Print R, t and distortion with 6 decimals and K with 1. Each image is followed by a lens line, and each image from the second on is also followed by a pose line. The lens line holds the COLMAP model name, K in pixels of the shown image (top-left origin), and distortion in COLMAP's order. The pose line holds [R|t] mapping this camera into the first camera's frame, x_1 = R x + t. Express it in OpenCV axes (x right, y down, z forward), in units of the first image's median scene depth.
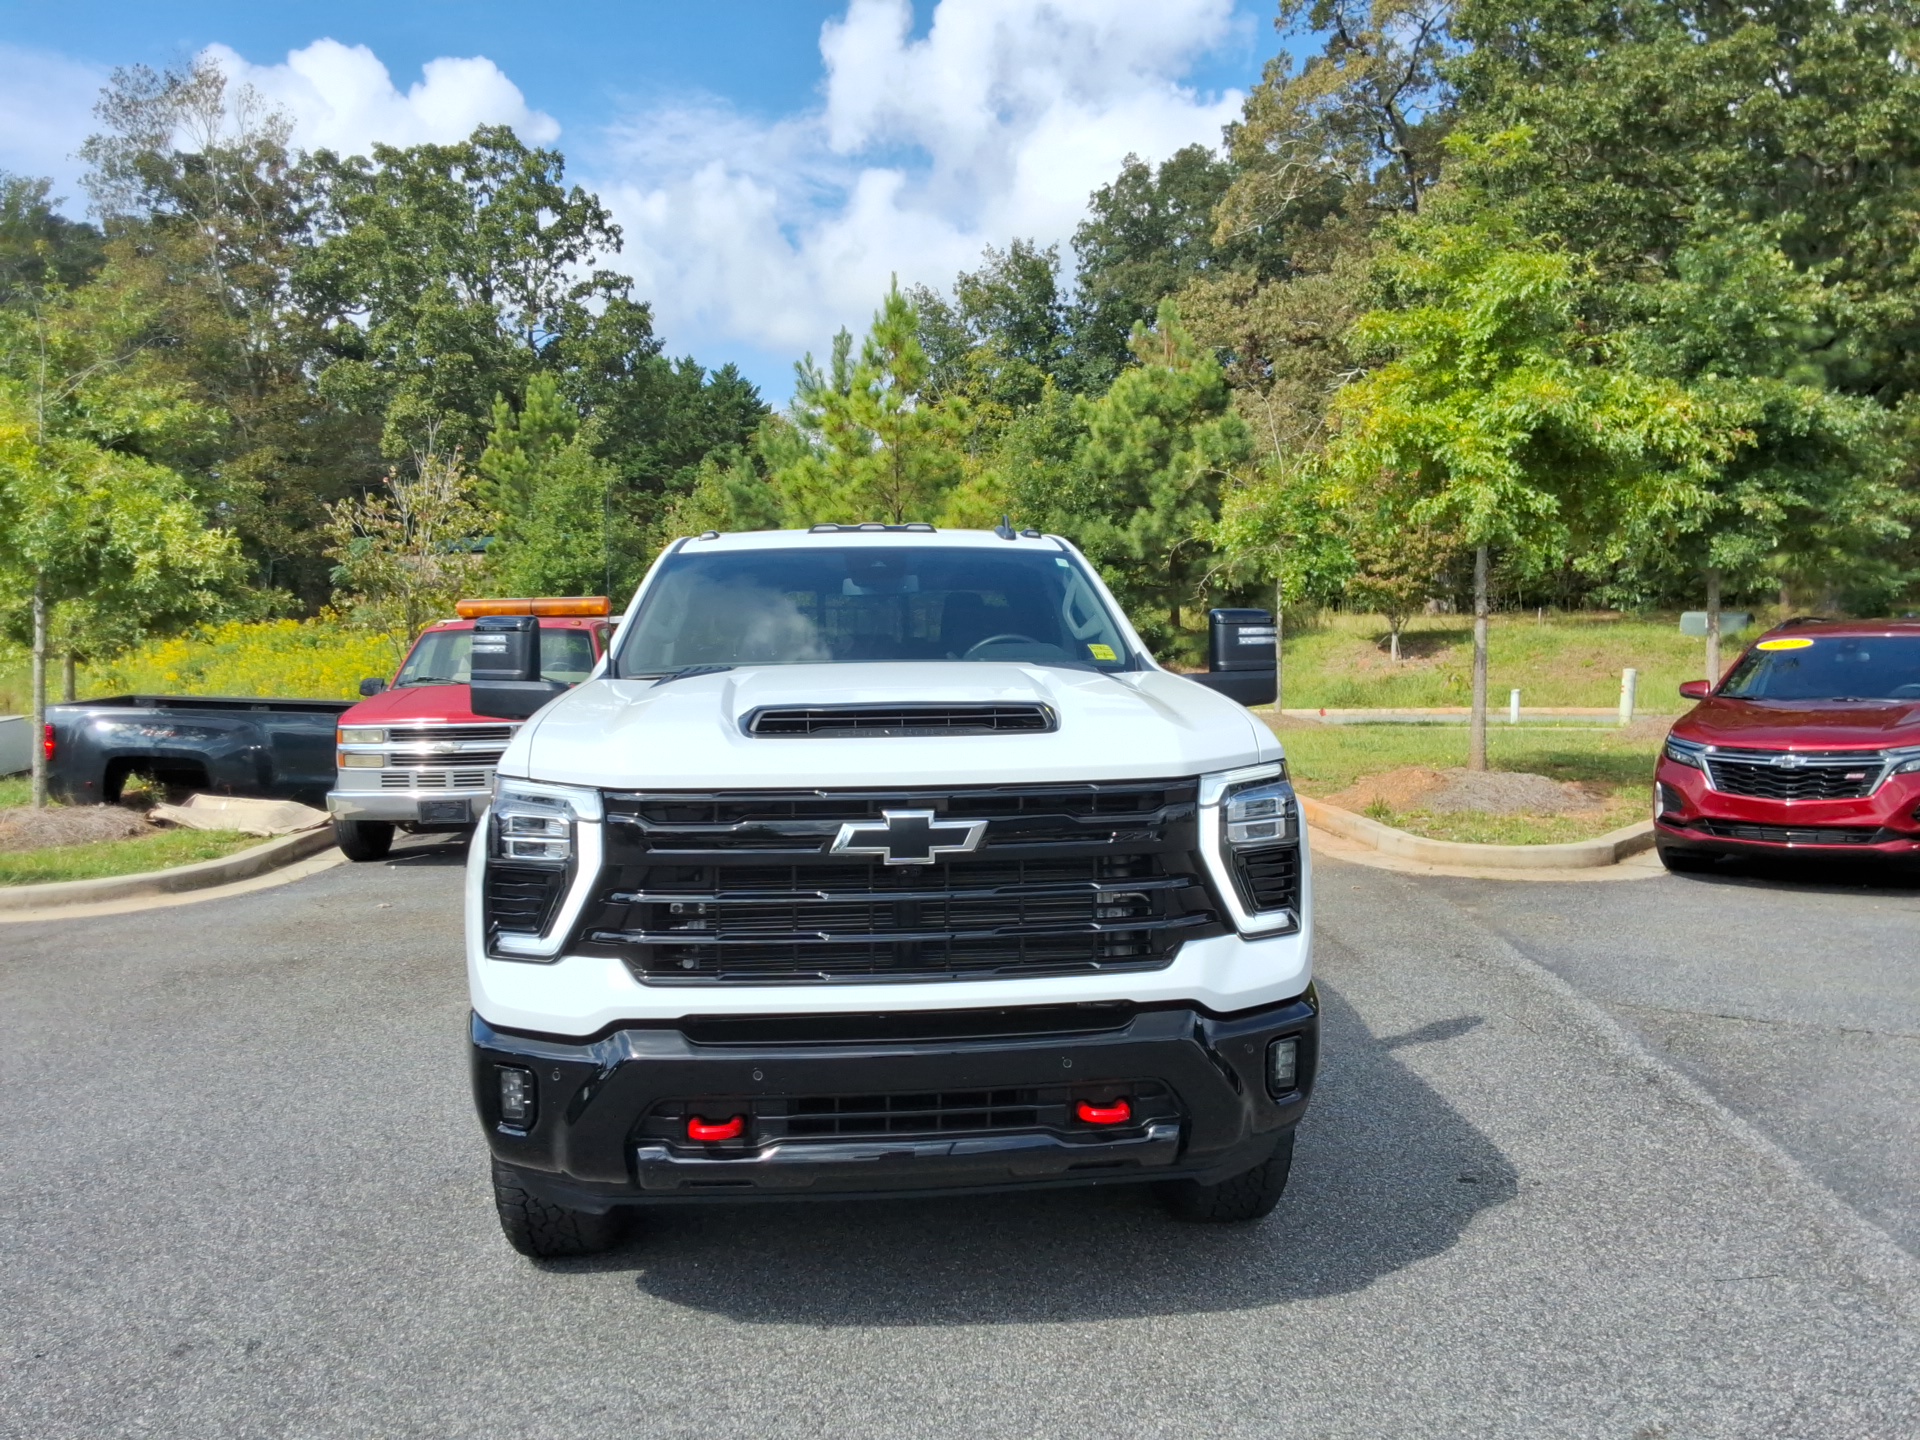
lens RADIAL K [[1540.5, 0, 970.4], [0, 1540.5, 746.3], [0, 0, 1]] dist [0.128338, -0.212519]
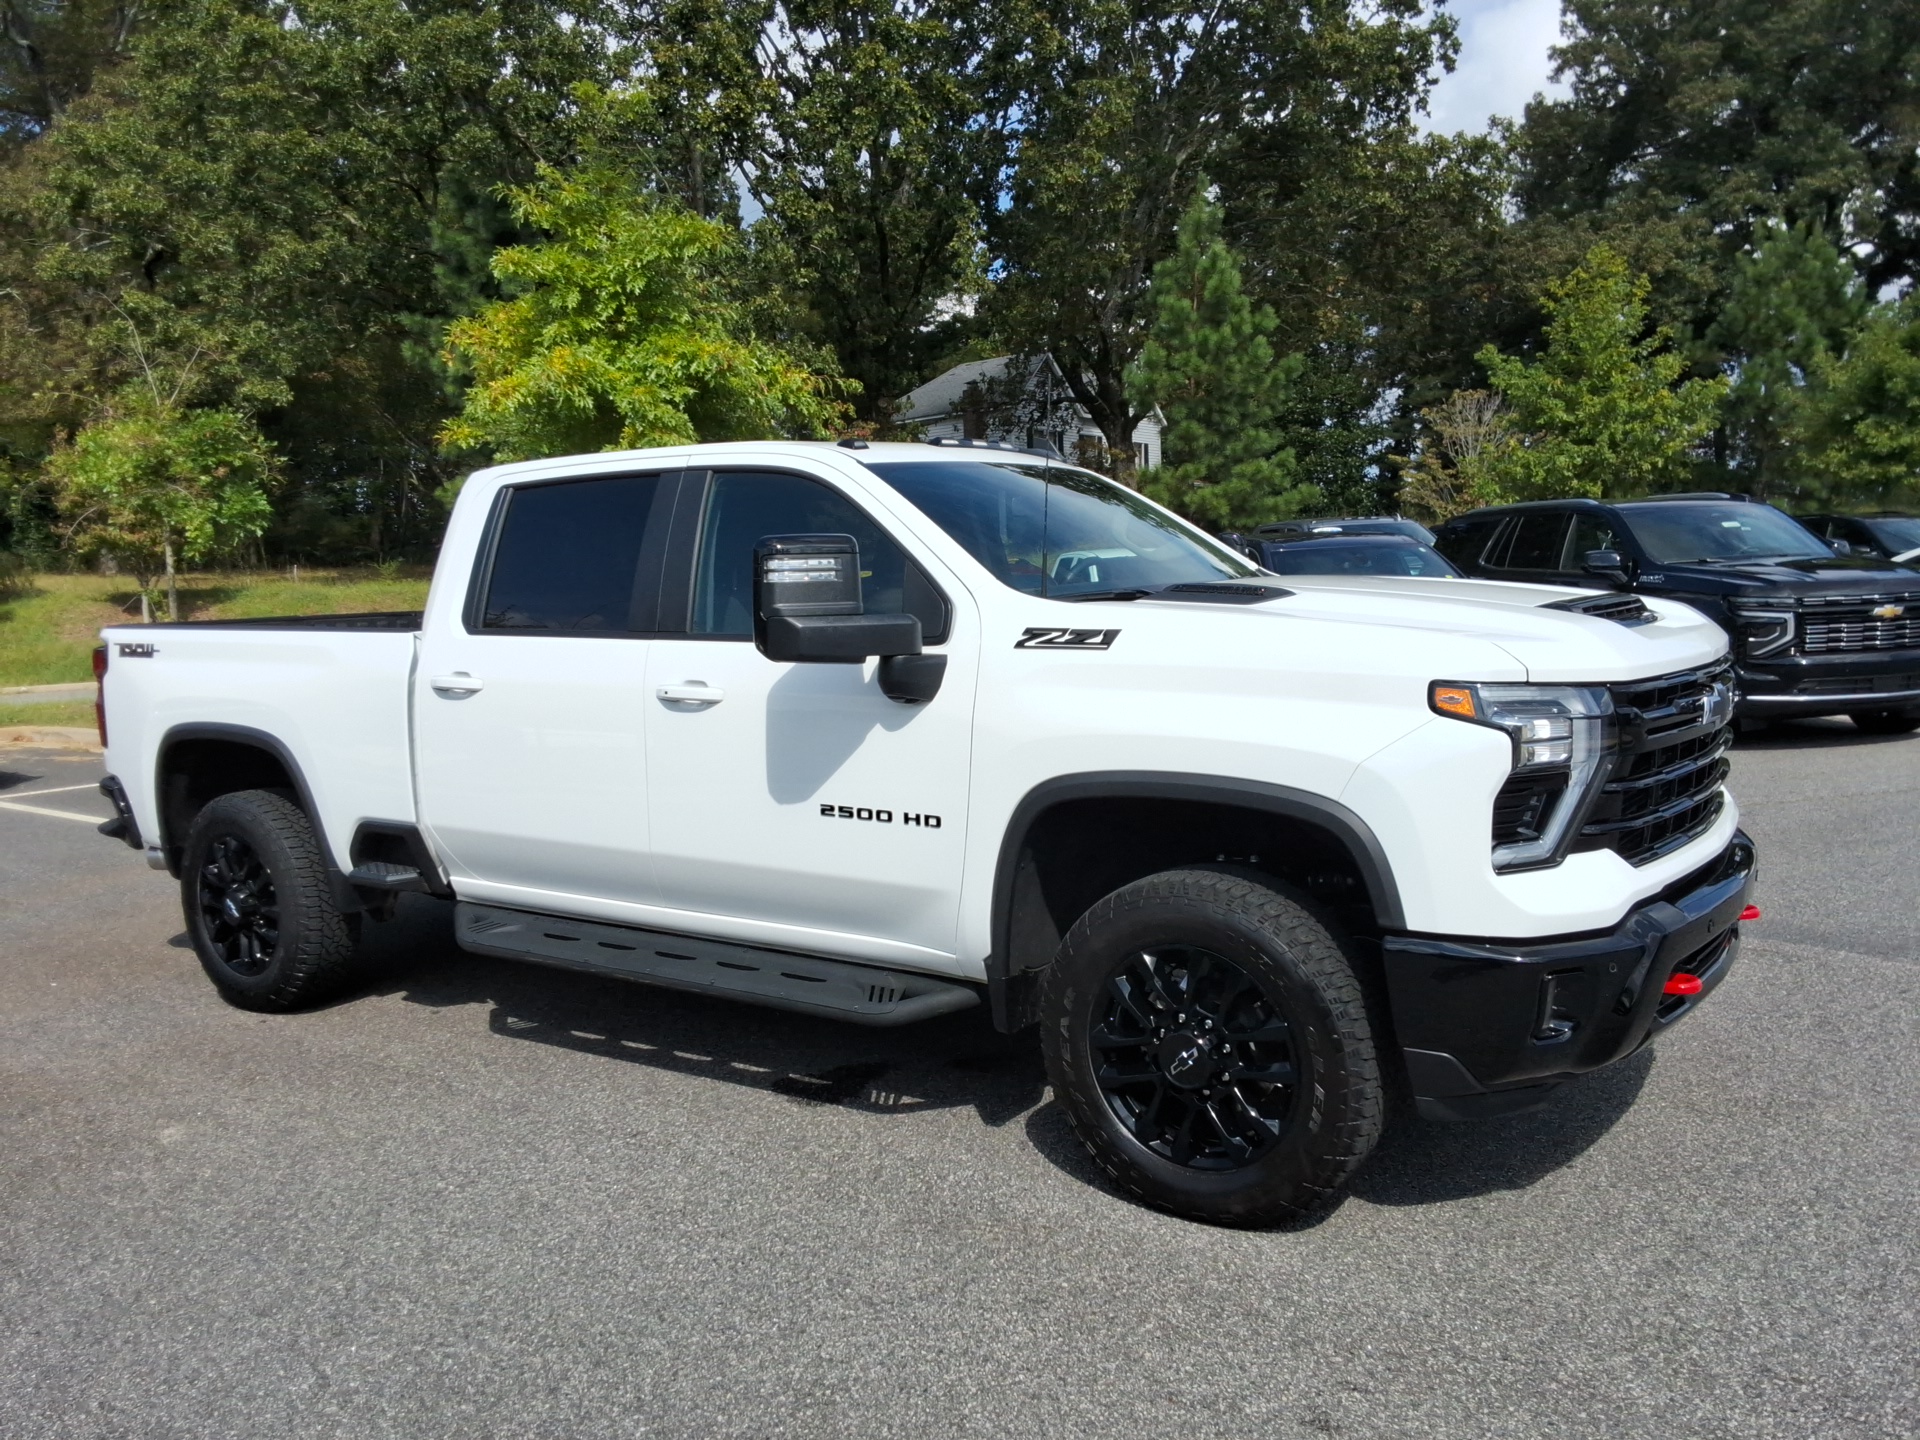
lens RADIAL K [[1540.5, 0, 970.4], [0, 1540.5, 746.3], [0, 0, 1]] dist [0.128338, -0.212519]
pose [[0.638277, -0.096671, 0.763713, -1.107453], [0.078944, 0.995073, 0.059980, -0.022785], [-0.765748, 0.022007, 0.642764, 0.563688]]
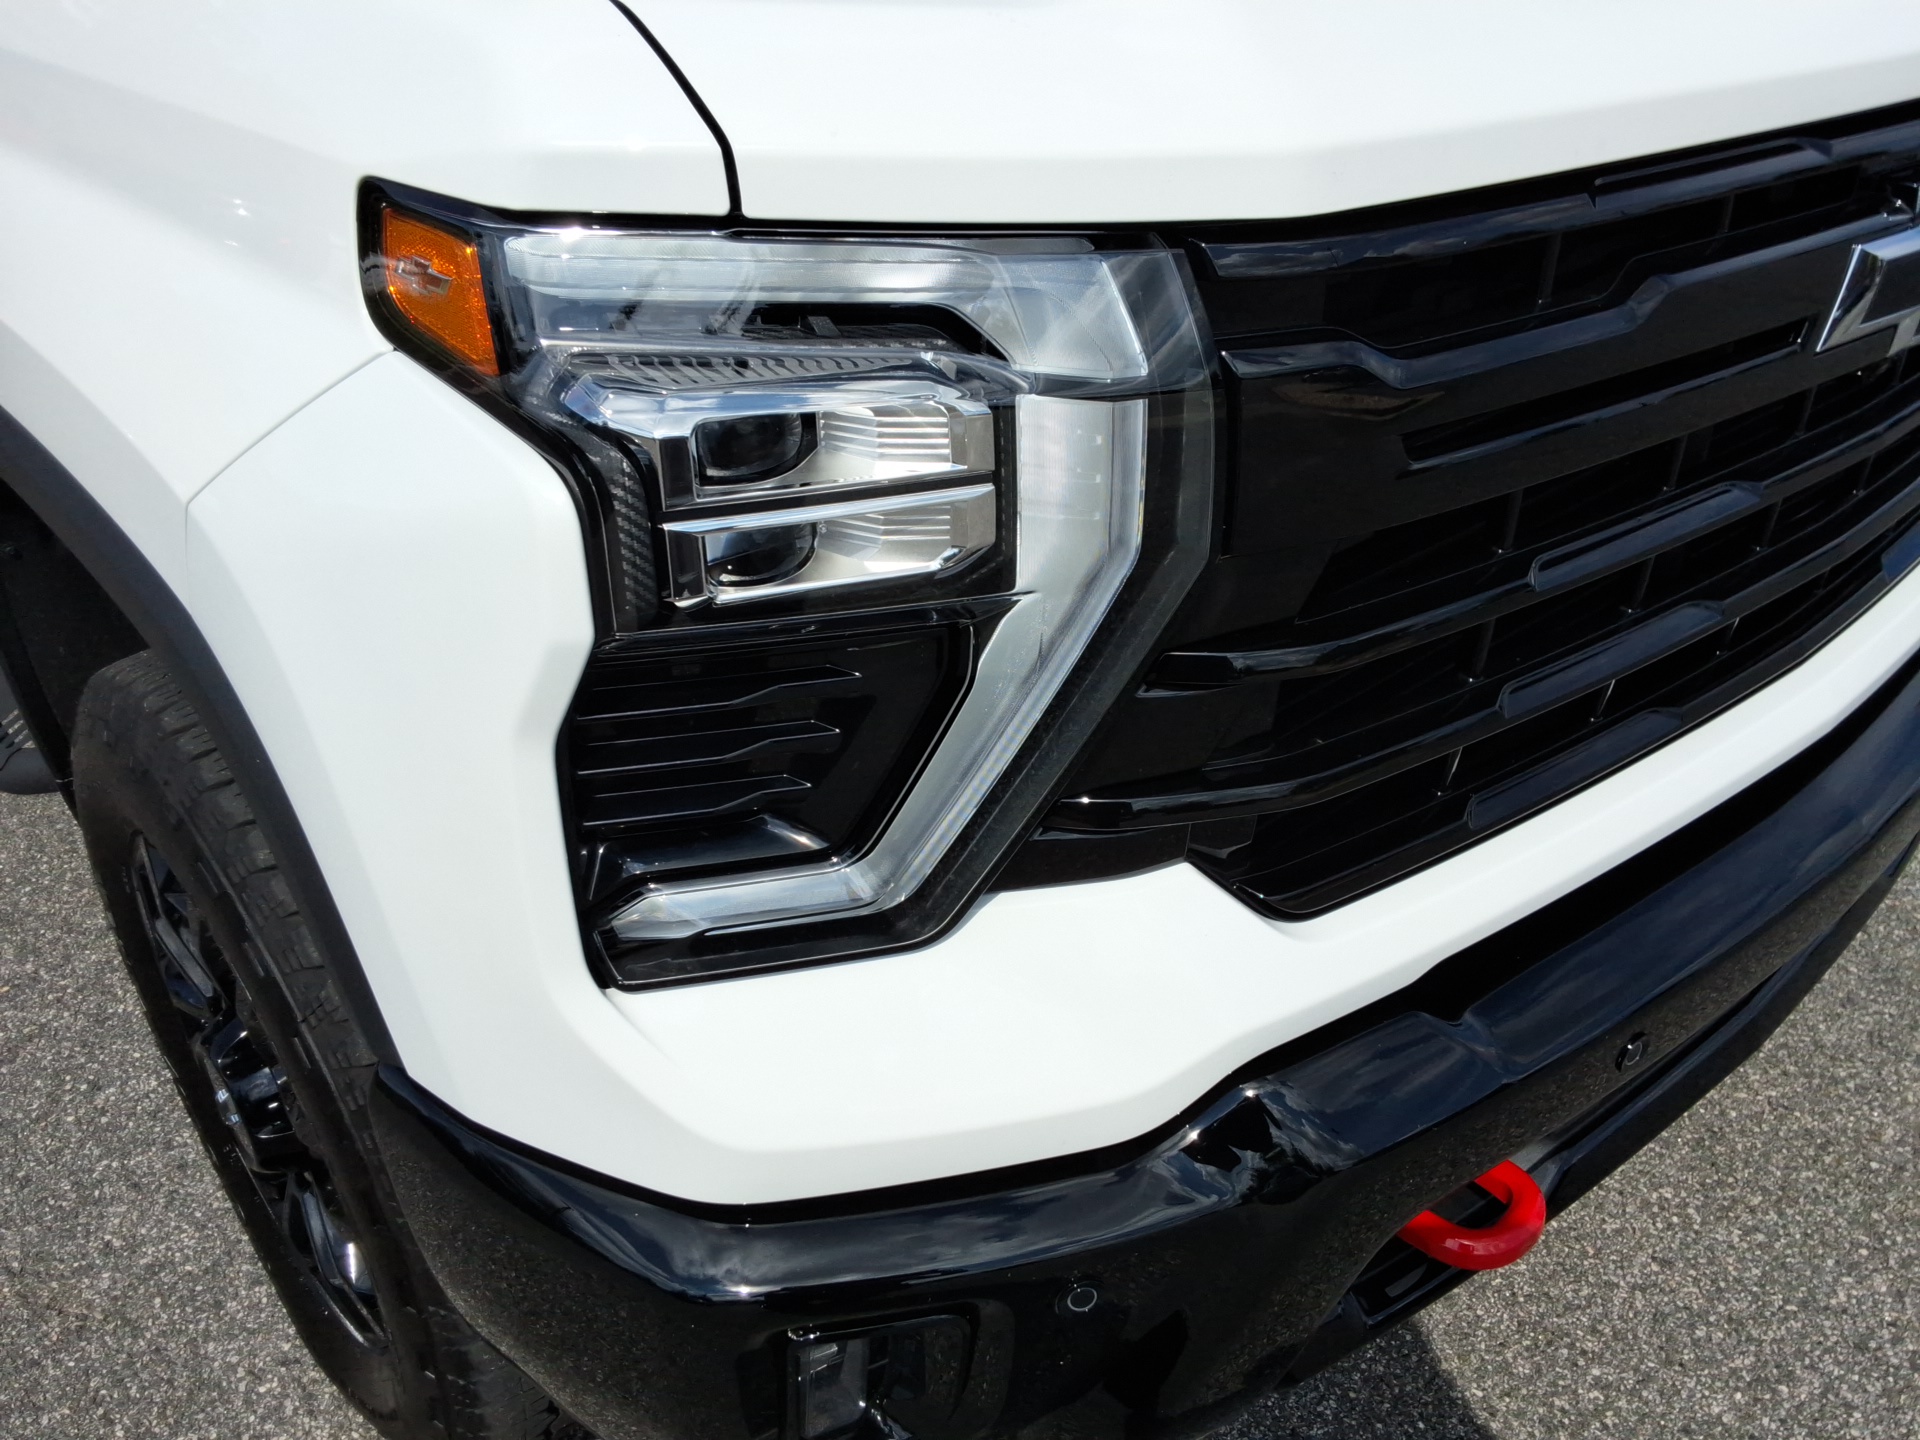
lens RADIAL K [[1531.9, 0, 959.6], [0, 1531.9, 759.4], [0, 0, 1]] dist [0.135520, -0.224215]
pose [[0.820660, -0.304578, 0.483476, -0.334203], [0.064231, 0.889909, 0.451594, -0.006321], [-0.567795, -0.339551, 0.749876, 0.709453]]
